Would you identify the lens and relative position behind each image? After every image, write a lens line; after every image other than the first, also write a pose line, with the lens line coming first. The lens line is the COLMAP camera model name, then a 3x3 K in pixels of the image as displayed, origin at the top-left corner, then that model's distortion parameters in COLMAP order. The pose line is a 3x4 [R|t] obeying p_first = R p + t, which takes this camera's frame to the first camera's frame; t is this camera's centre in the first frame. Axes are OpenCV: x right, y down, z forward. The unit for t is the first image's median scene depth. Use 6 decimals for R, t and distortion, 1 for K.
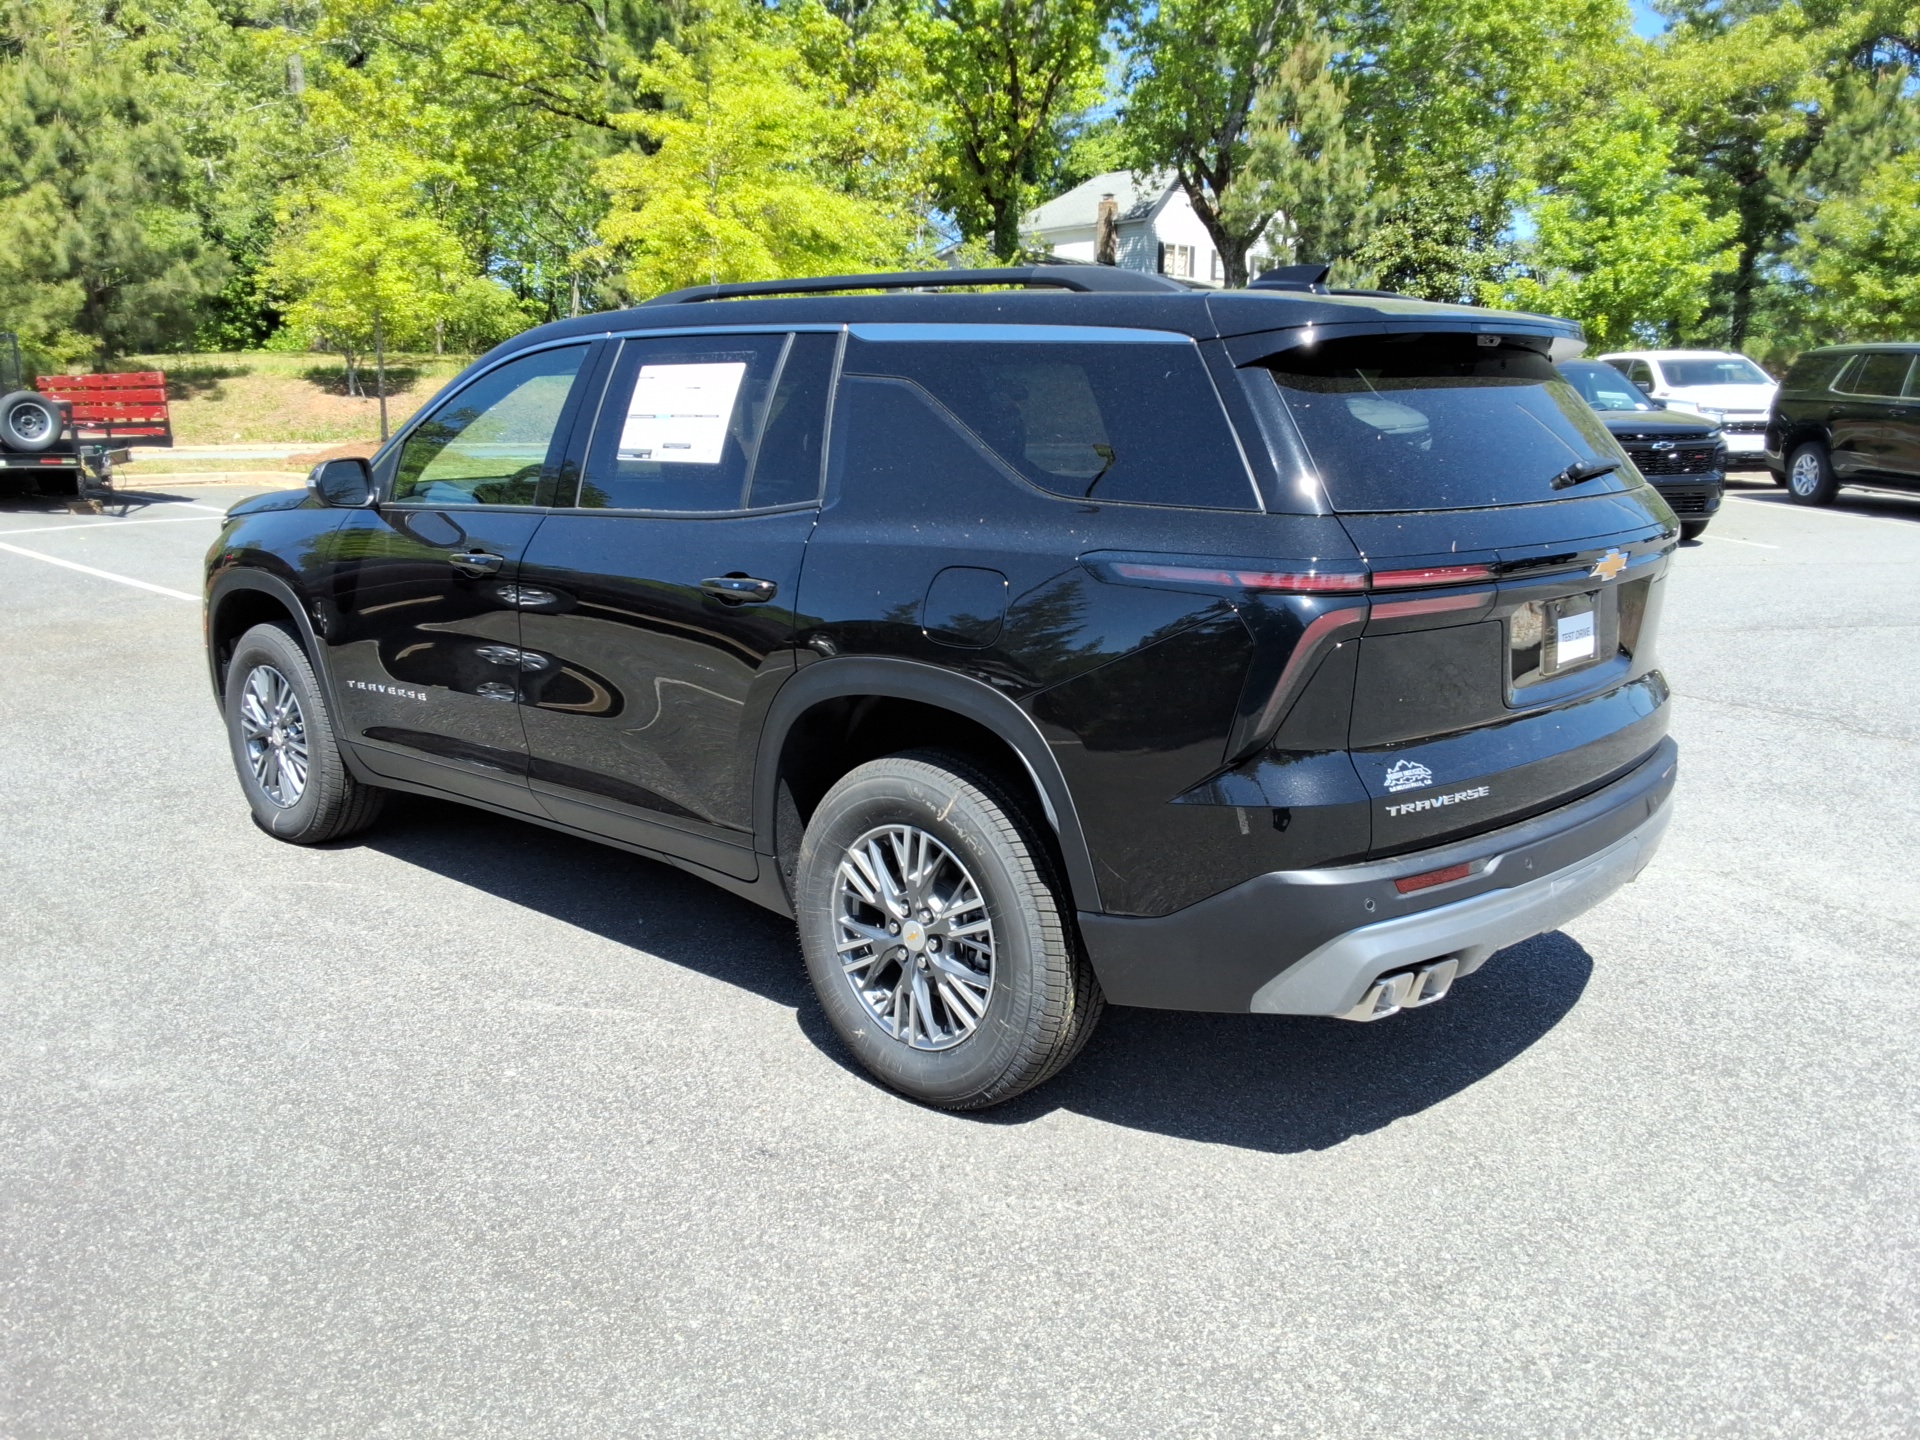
lens RADIAL K [[1551.3, 0, 970.4], [0, 1551.3, 710.4], [0, 0, 1]] dist [0.074928, -0.103508]
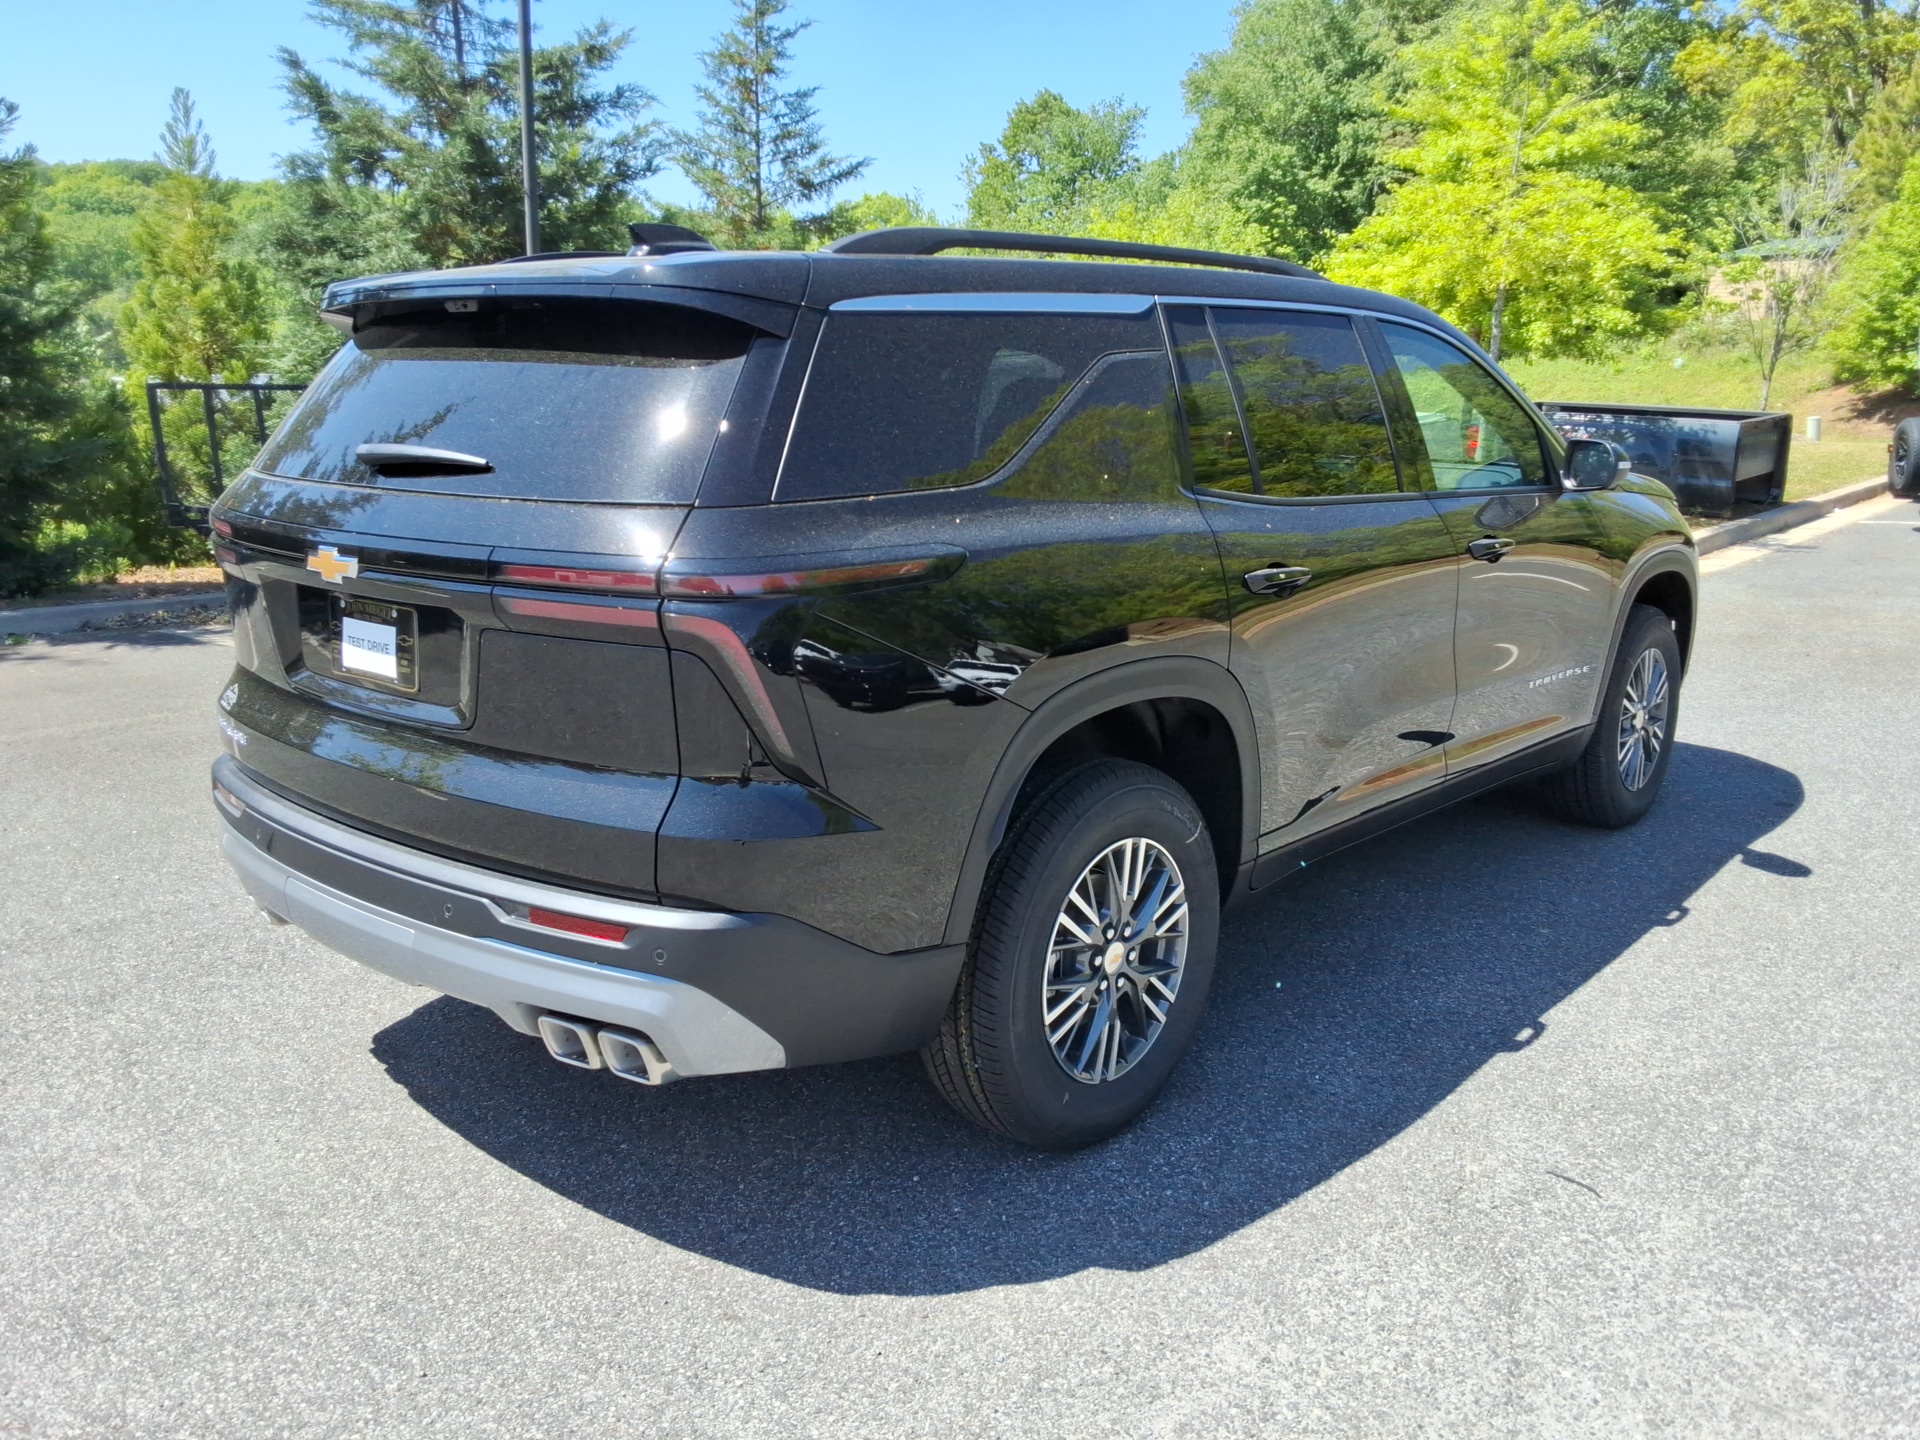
lens RADIAL K [[1531.9, 0, 960.0], [0, 1531.9, 720.0], [0, 0, 1]] dist [0.081755, -0.119054]
pose [[0.025077, 0.212718, -0.976792, 0.121957], [-0.197593, 0.958877, 0.203744, -0.024244], [0.979963, 0.187898, 0.066078, 0.125403]]
